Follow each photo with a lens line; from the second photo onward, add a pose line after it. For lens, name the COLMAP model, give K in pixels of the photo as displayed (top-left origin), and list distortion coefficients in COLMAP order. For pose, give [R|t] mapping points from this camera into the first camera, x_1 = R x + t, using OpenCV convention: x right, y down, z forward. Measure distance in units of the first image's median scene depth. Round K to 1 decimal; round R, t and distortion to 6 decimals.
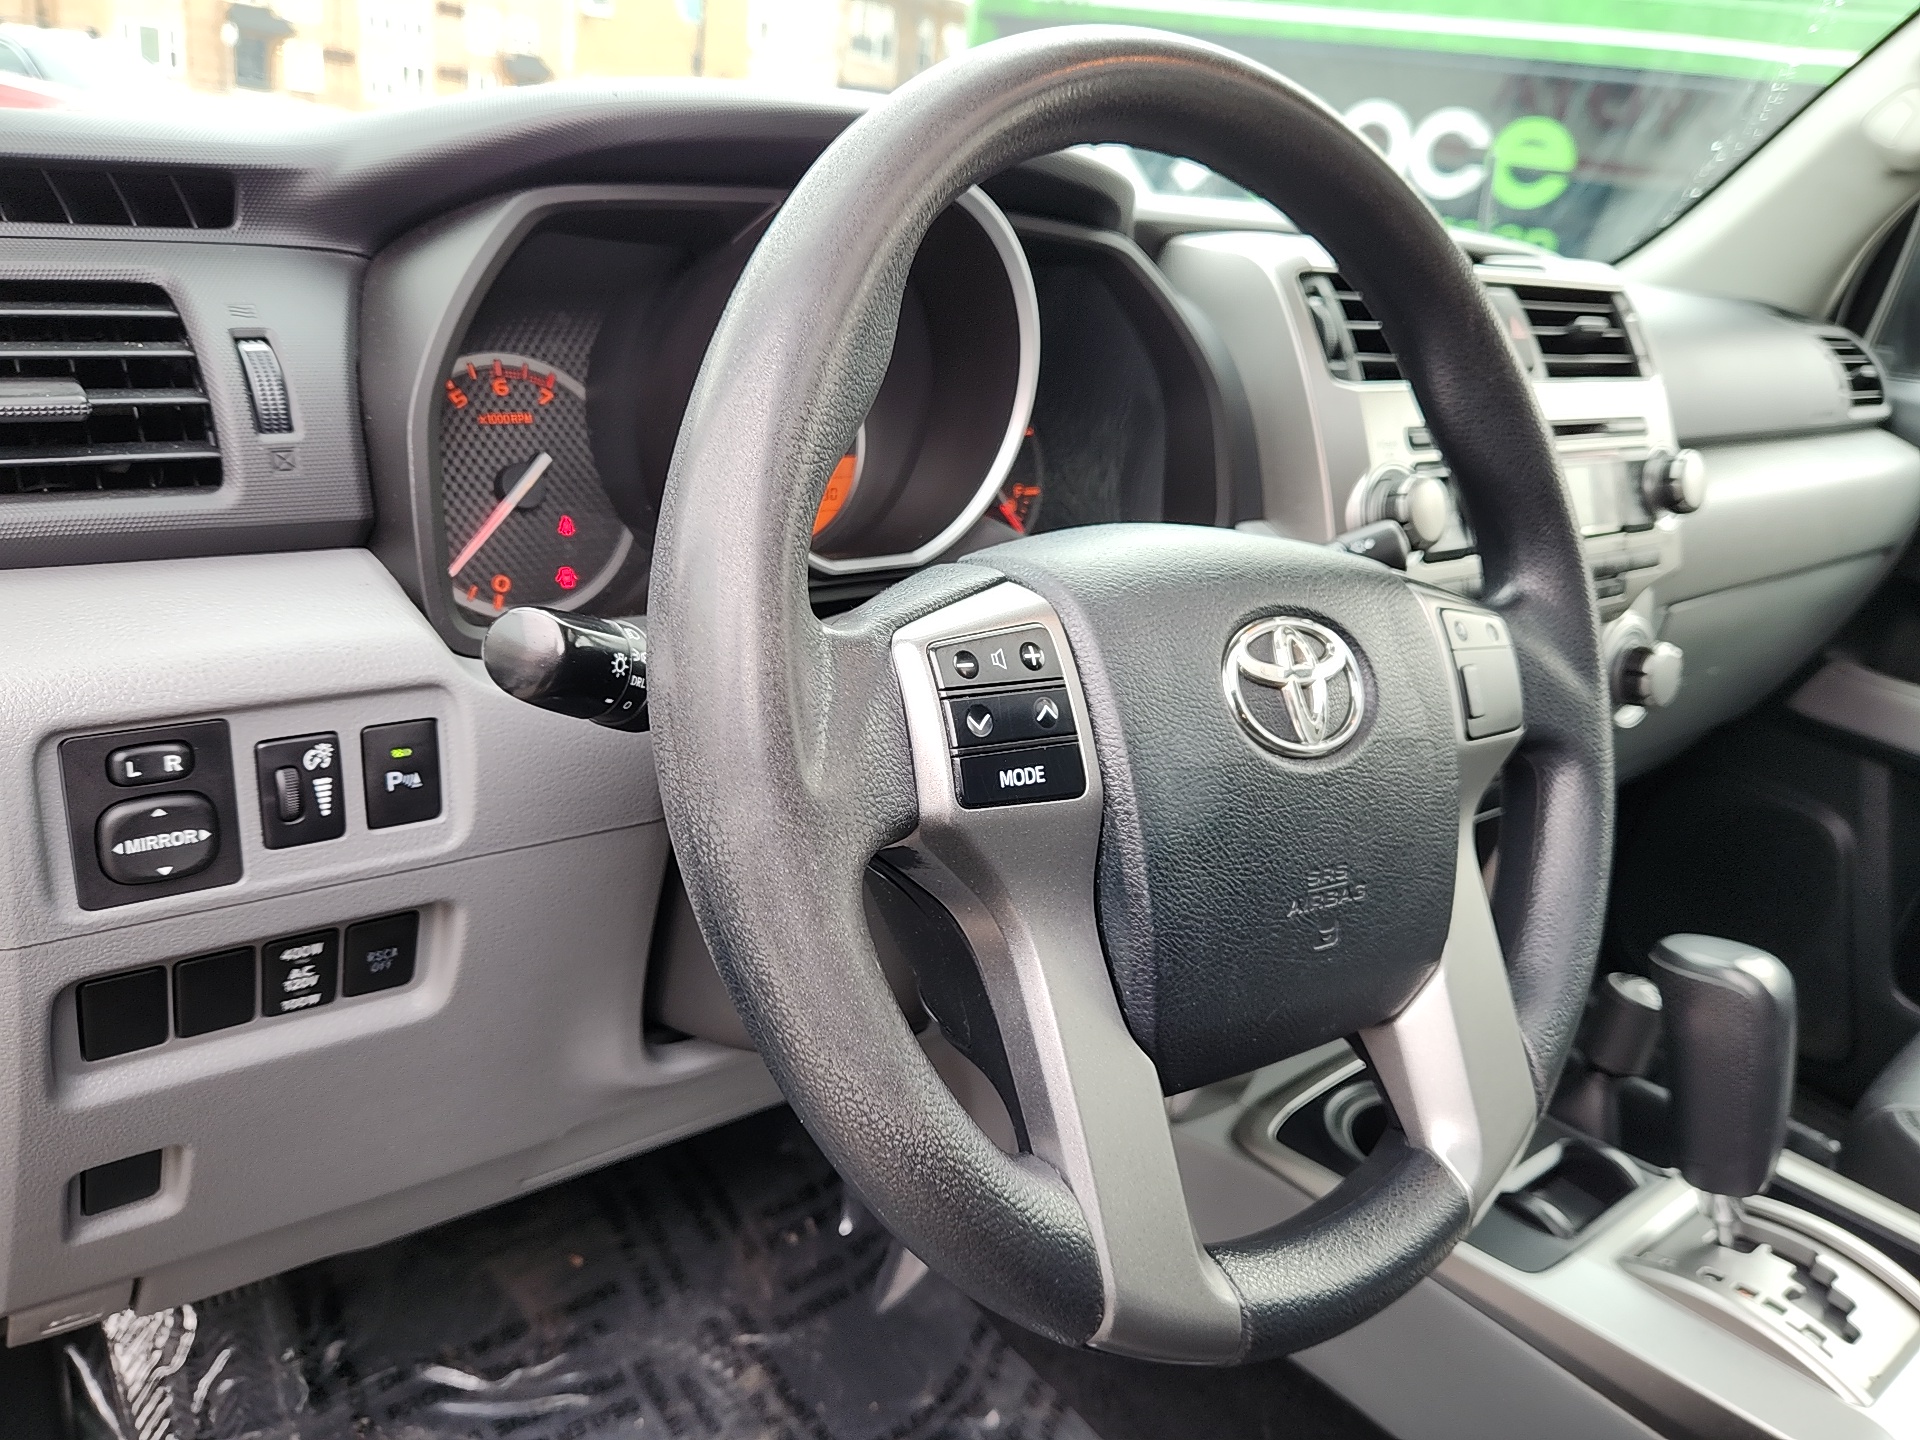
lens RADIAL K [[1524.7, 0, 969.2], [0, 1524.7, 726.4], [0, 0, 1]] dist [0.073424, -0.069079]
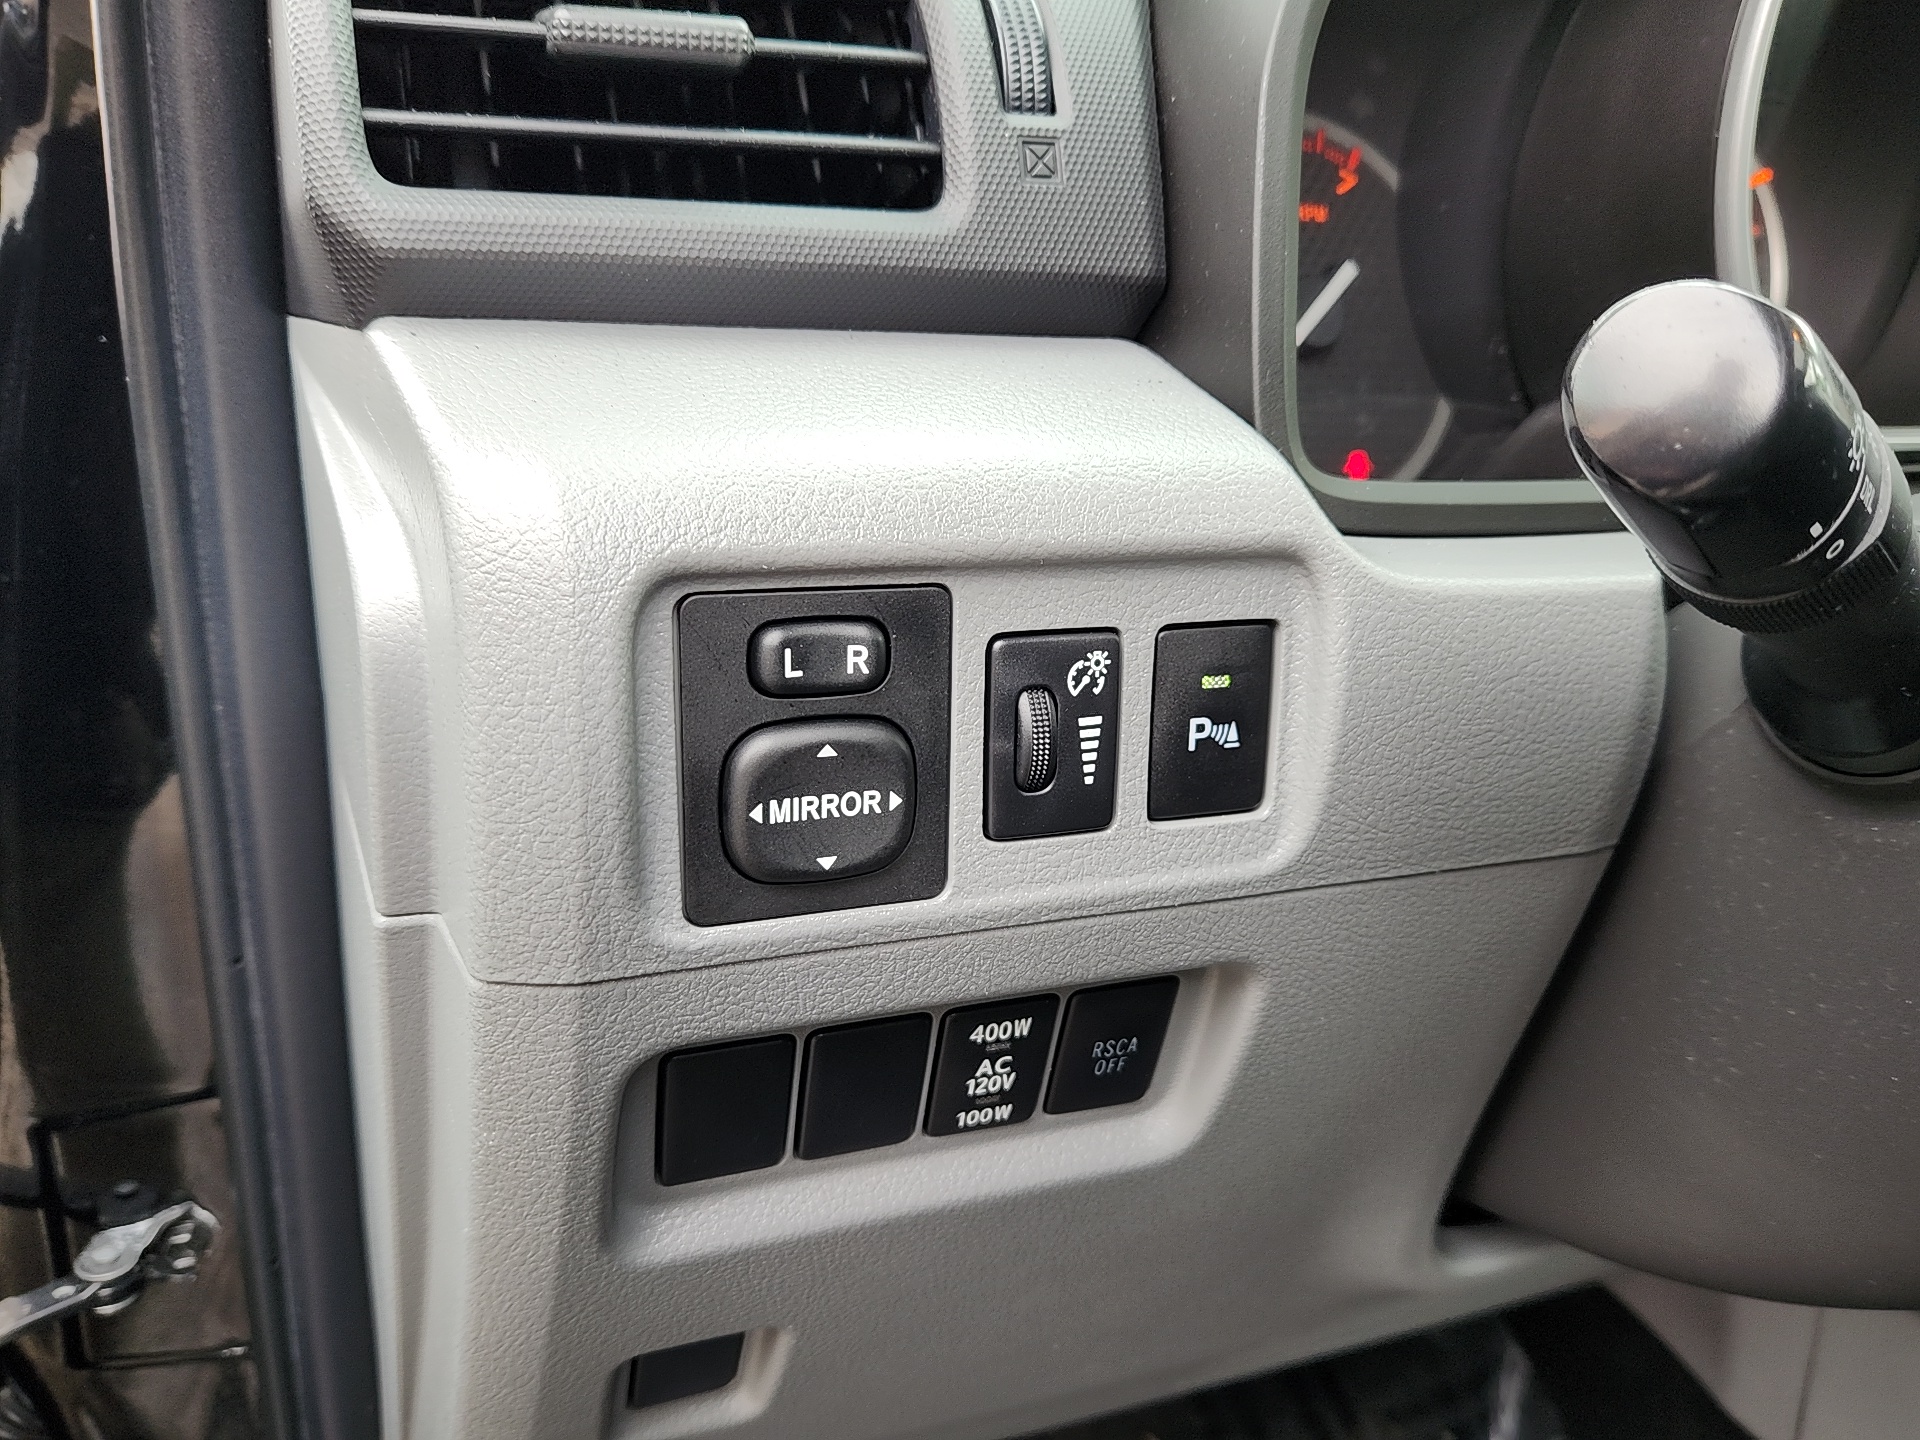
lens RADIAL K [[1477.5, 0, 960.0], [0, 1477.5, 720.0], [0, 0, 1]] dist [0.034163, -0.054114]
pose [[0.957294, 0.042165, -0.286026, -0.312464], [-0.059267, 0.996918, -0.051397, 0.063730], [0.282978, 0.066154, 0.956842, 0.491091]]
